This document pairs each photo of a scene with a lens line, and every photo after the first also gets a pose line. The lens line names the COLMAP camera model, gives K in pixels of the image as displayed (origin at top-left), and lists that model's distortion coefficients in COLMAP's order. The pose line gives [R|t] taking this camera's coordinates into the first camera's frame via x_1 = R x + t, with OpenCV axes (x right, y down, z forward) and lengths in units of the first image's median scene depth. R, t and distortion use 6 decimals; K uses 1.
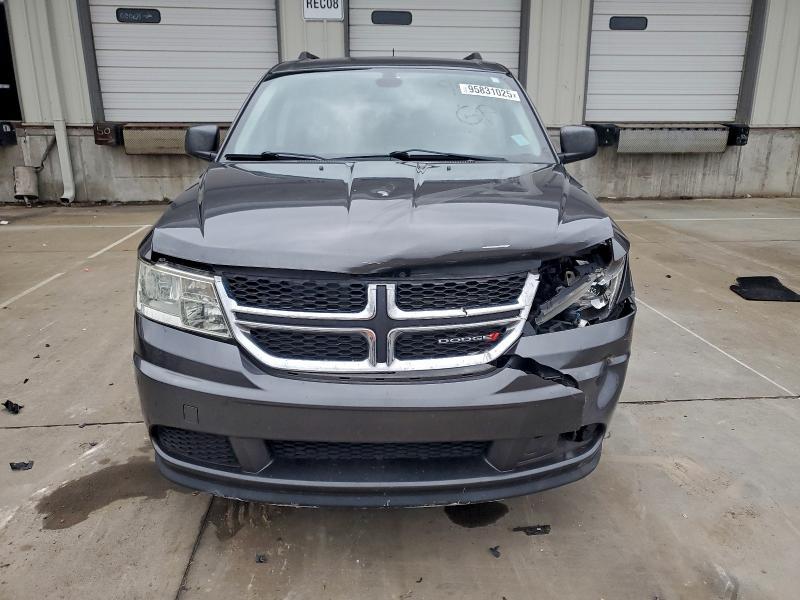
lens RADIAL K [[629.1, 0, 401.7], [0, 629.1, 300.0], [0, 0, 1]] dist [0.005670, 0.018373]
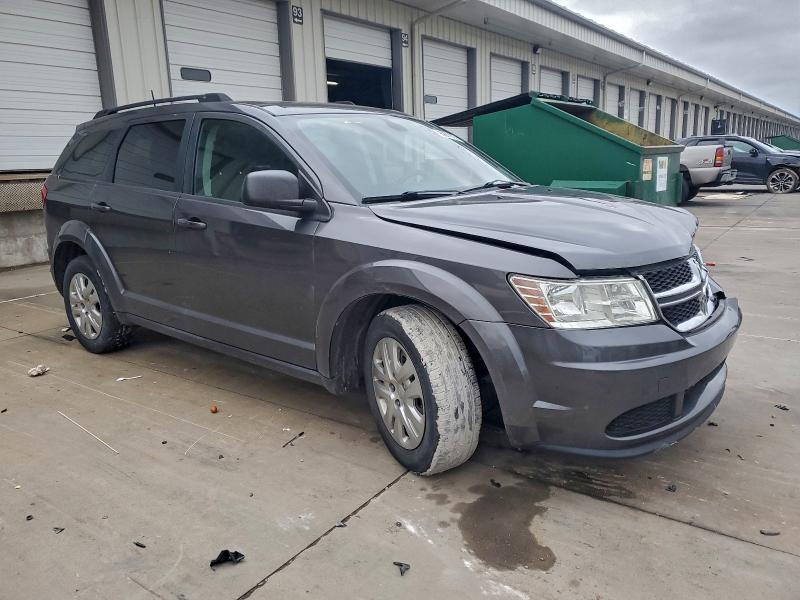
lens RADIAL K [[629.1, 0, 401.3], [0, 629.1, 298.5], [0, 0, 1]] dist [0.005670, 0.018373]
pose [[0.639853, -0.192352, 0.744035, -1.318896], [0.244306, 0.968857, 0.040377, -0.137990], [-0.728631, 0.155937, 0.666919, 0.434736]]
